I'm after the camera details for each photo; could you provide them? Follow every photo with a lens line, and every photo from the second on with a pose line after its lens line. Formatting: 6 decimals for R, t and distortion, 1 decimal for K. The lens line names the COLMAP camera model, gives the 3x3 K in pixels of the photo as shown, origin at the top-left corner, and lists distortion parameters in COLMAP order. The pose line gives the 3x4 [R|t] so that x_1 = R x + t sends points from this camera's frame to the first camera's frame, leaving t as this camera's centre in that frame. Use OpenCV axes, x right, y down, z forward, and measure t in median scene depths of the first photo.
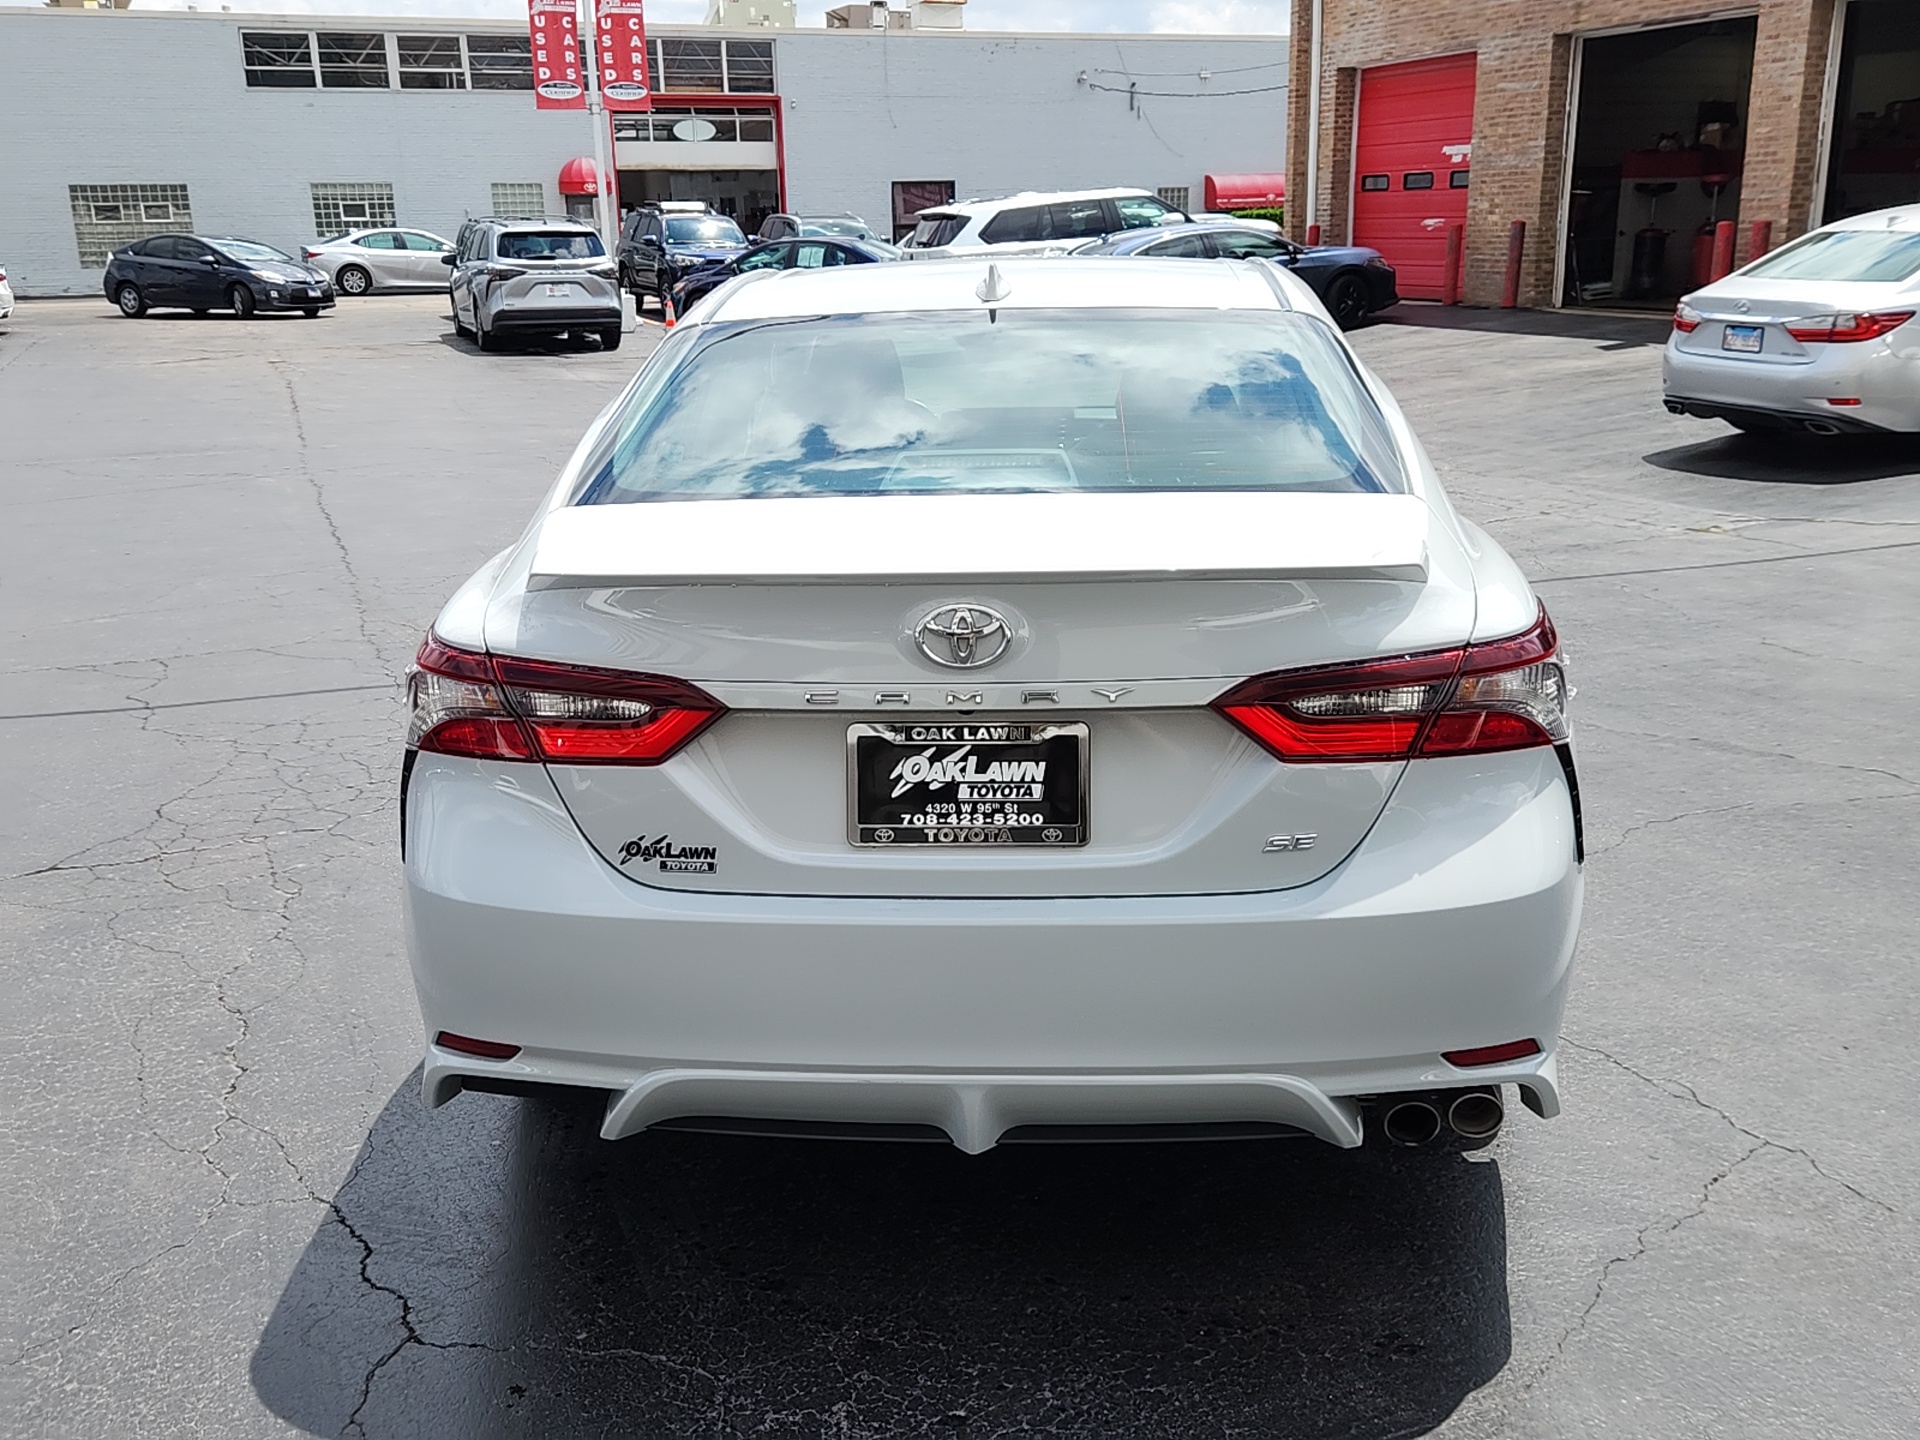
lens RADIAL K [[1778.9, 0, 933.6], [0, 1778.9, 661.3], [0, 0, 1]] dist [0.049870, -0.068721]
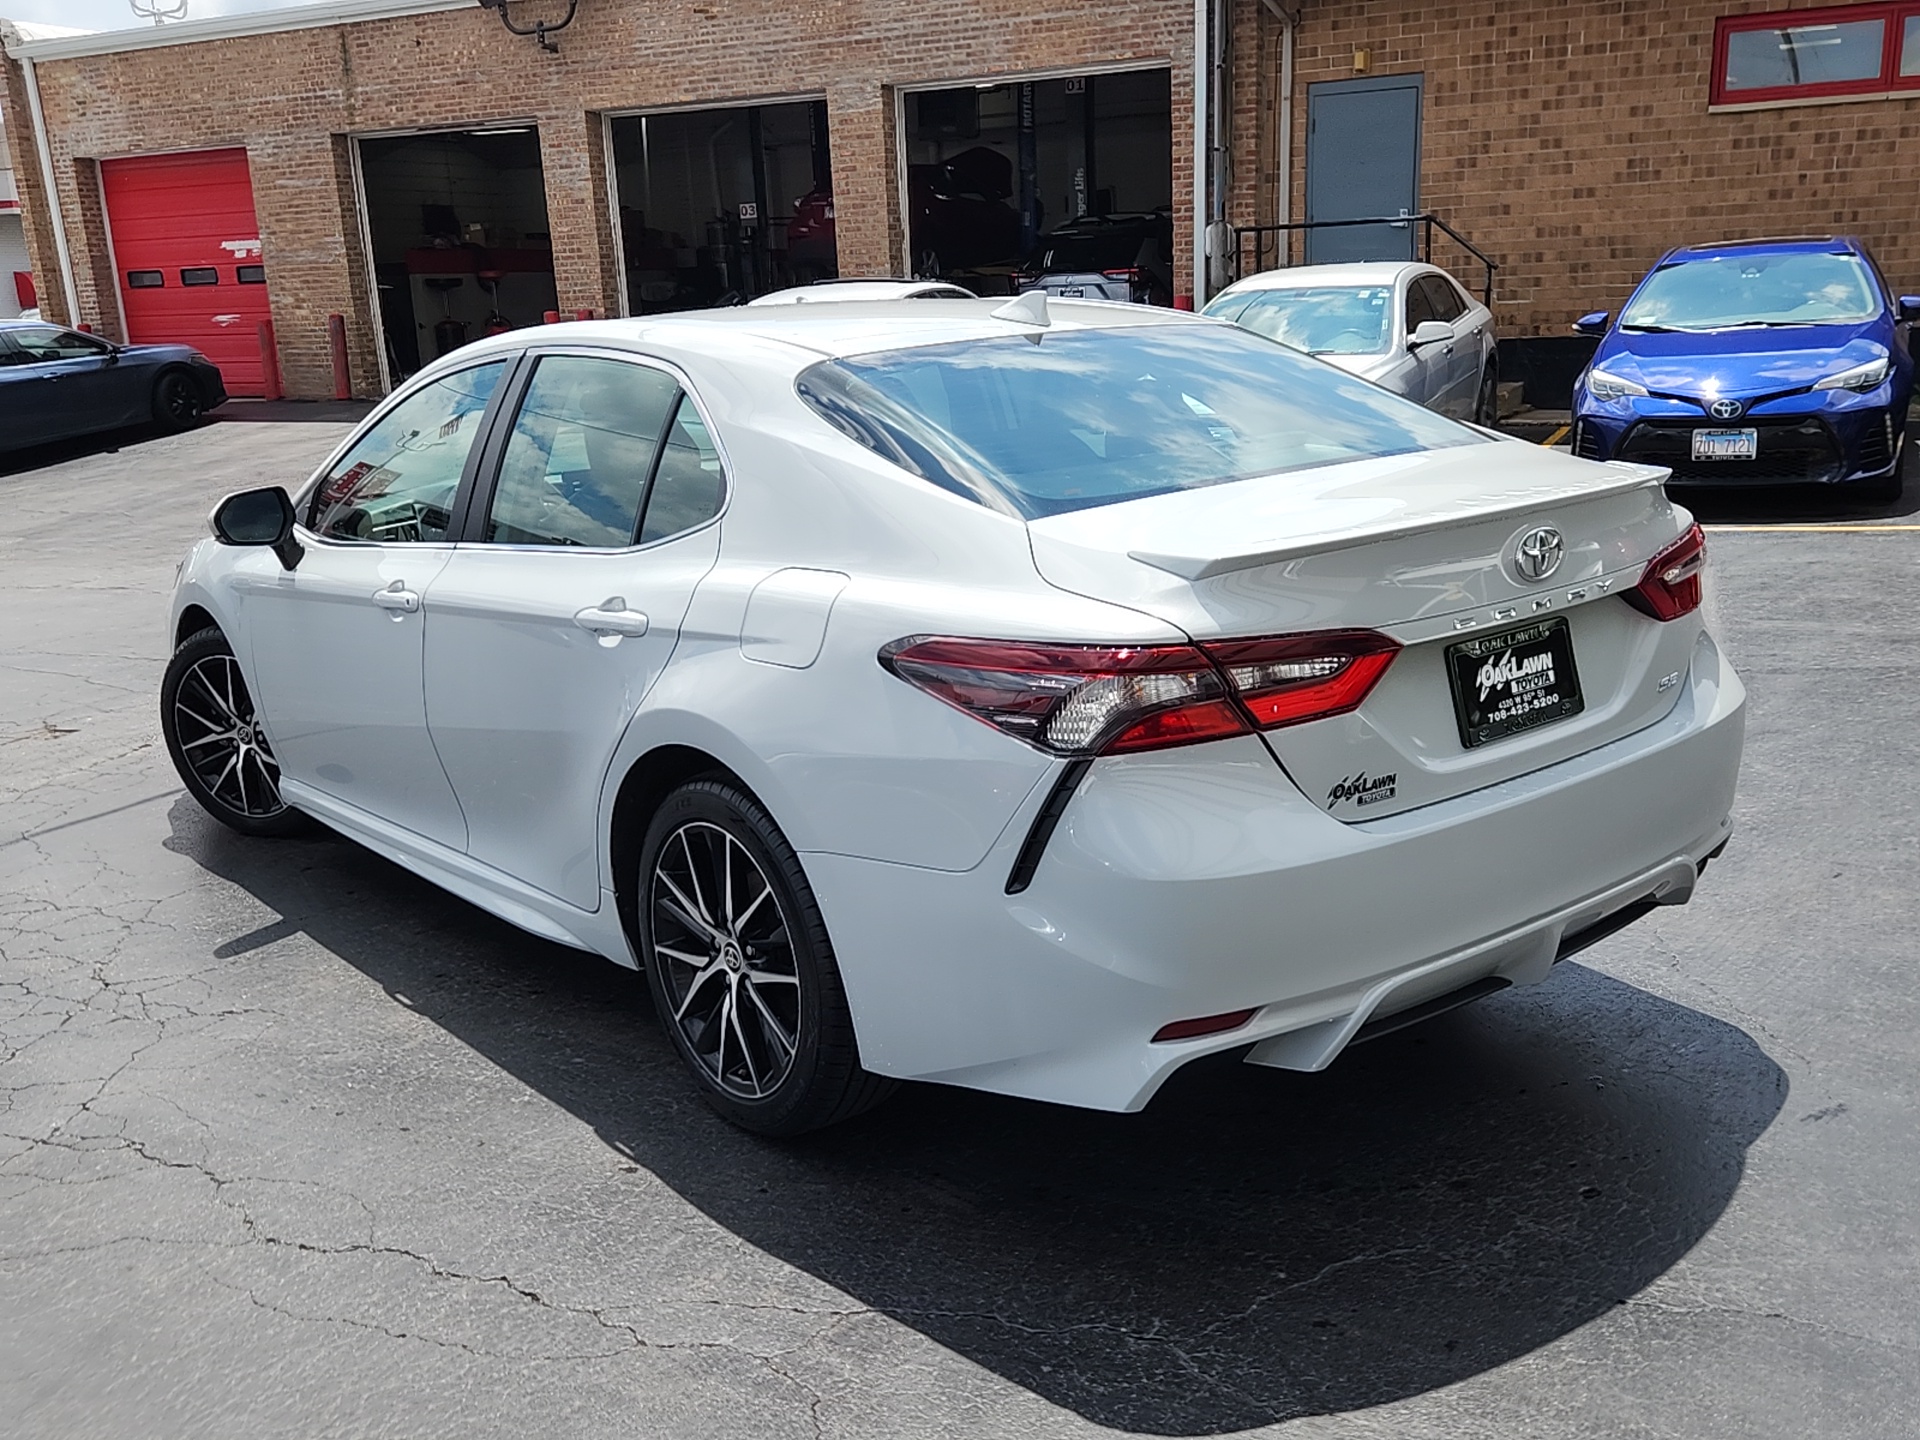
lens RADIAL K [[1735.5, 0, 960.0], [0, 1735.5, 720.0], [0, 0, 1]] dist [0.068577, -0.098270]
pose [[0.733768, -0.173160, 0.656963, -0.095487], [0.186072, 0.981222, 0.050802, -0.003283], [-0.653424, 0.084965, 0.752209, 0.031727]]
